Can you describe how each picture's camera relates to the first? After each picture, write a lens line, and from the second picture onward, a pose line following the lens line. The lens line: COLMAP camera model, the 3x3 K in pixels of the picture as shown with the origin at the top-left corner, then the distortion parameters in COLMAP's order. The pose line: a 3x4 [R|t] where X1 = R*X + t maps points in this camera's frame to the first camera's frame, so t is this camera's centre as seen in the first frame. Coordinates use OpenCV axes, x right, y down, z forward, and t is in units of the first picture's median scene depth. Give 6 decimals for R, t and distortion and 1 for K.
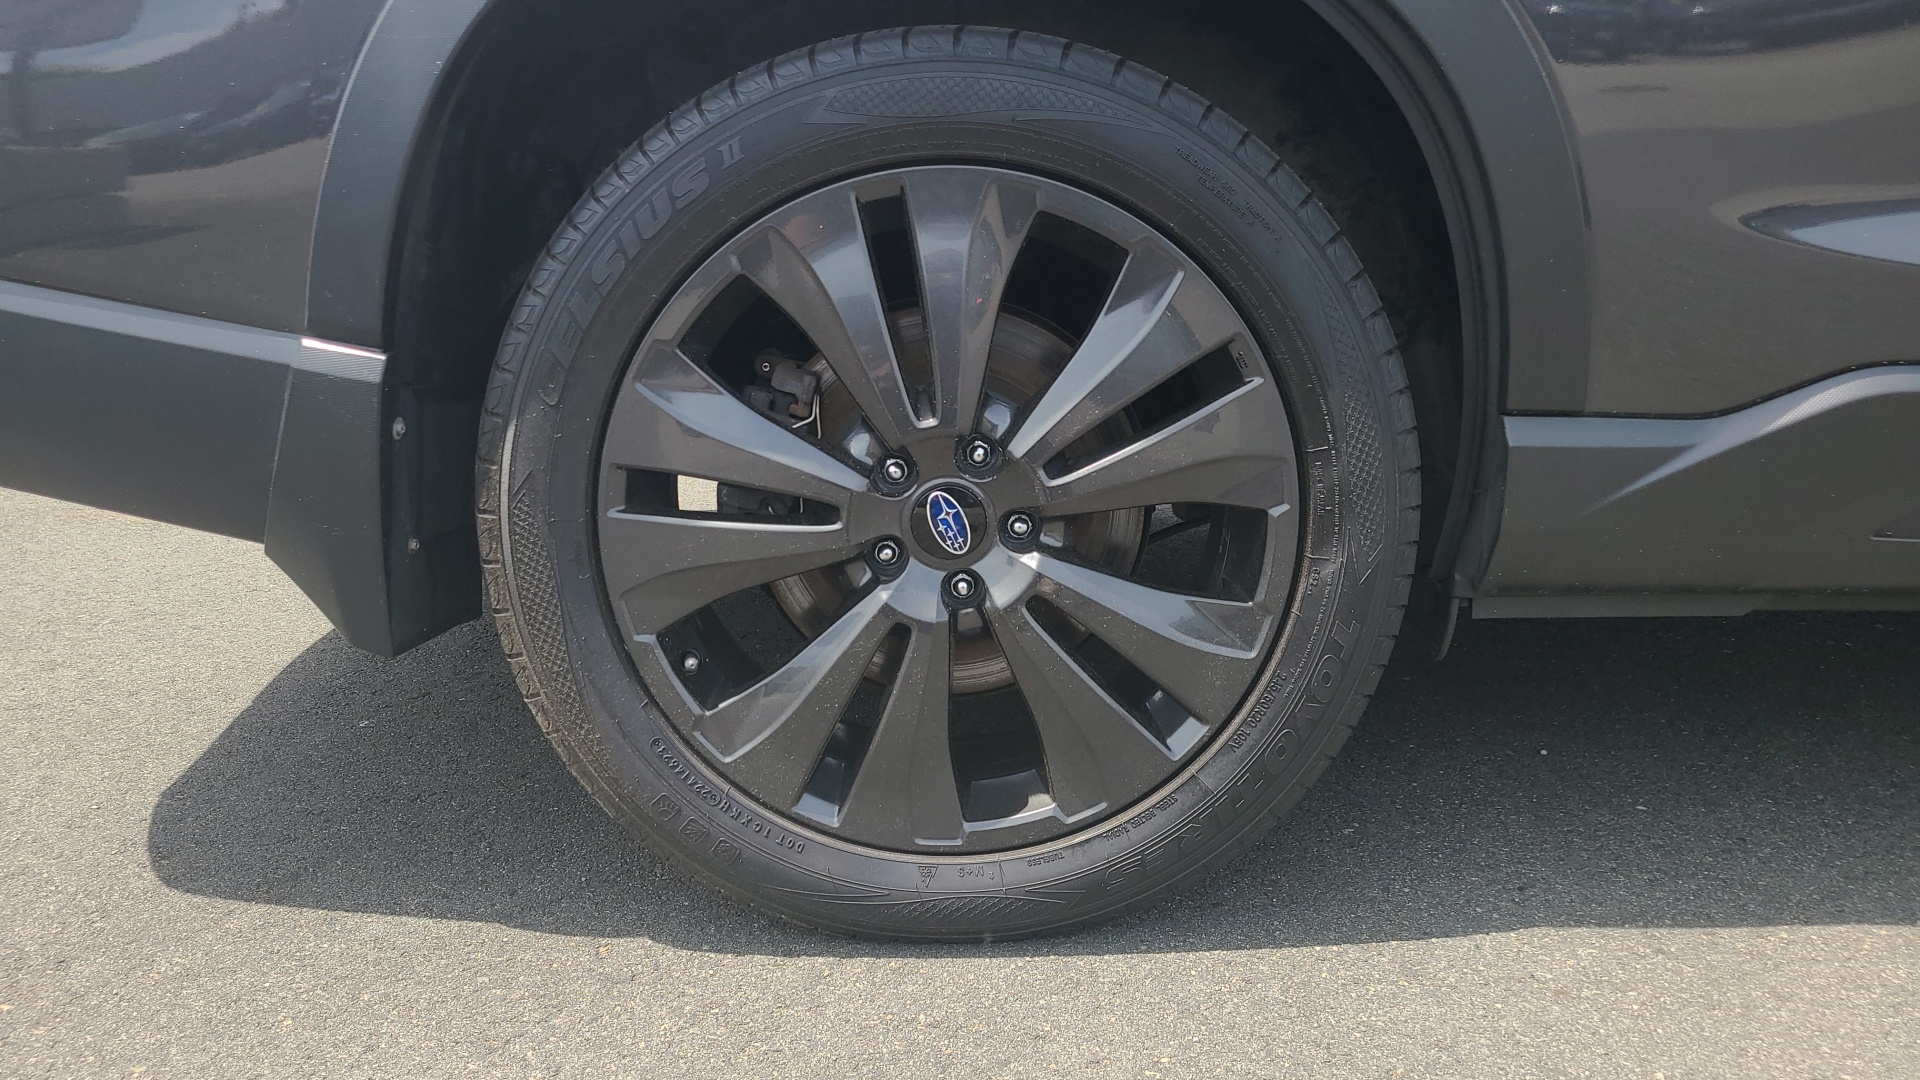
lens RADIAL K [[1437.4, 0, 965.5], [0, 1437.4, 549.4], [0, 0, 1]] dist [0.020793, -0.016776]
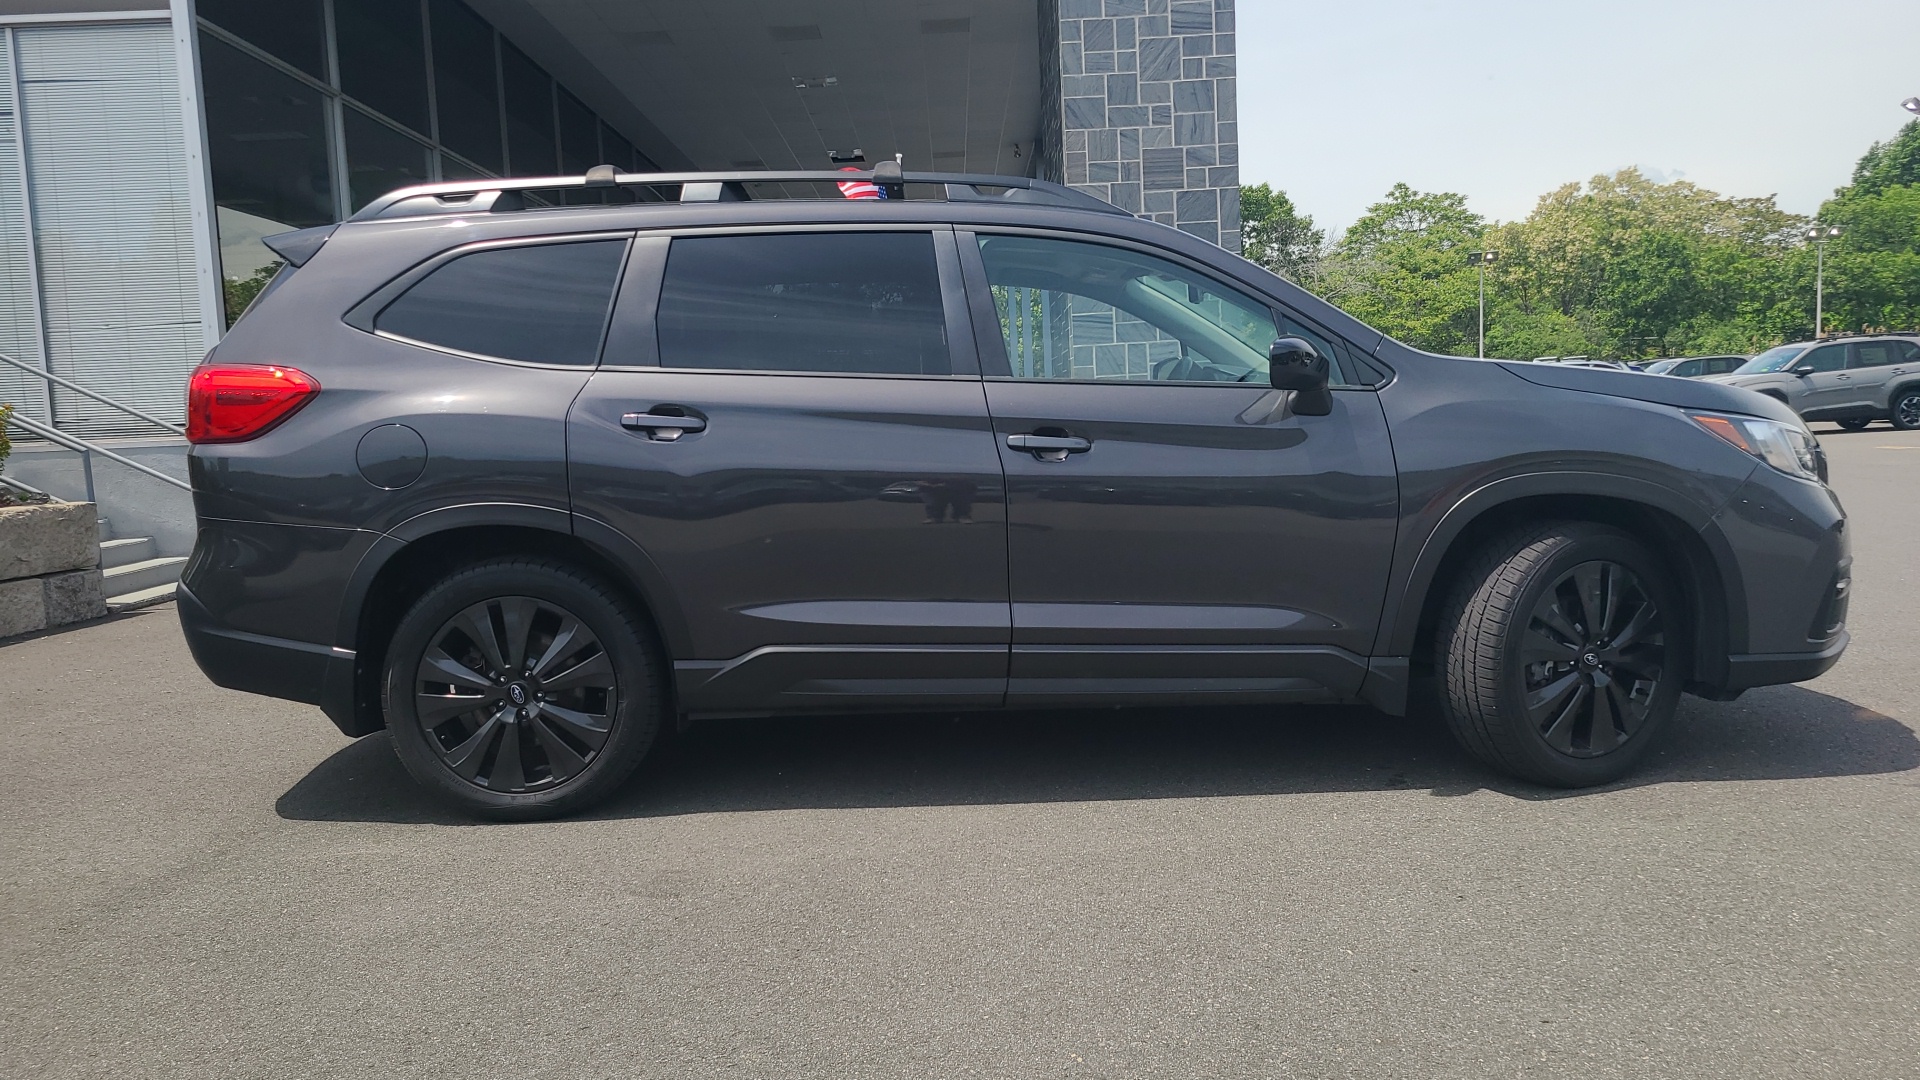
lens RADIAL K [[1437.4, 0, 954.0], [0, 1437.4, 545.1], [0, 0, 1]] dist [0.020793, -0.016776]
pose [[0.999300, -0.026761, -0.026127, 1.130204], [0.024046, 0.994778, -0.099194, -0.006616], [0.028645, 0.098496, 0.994725, -2.431962]]
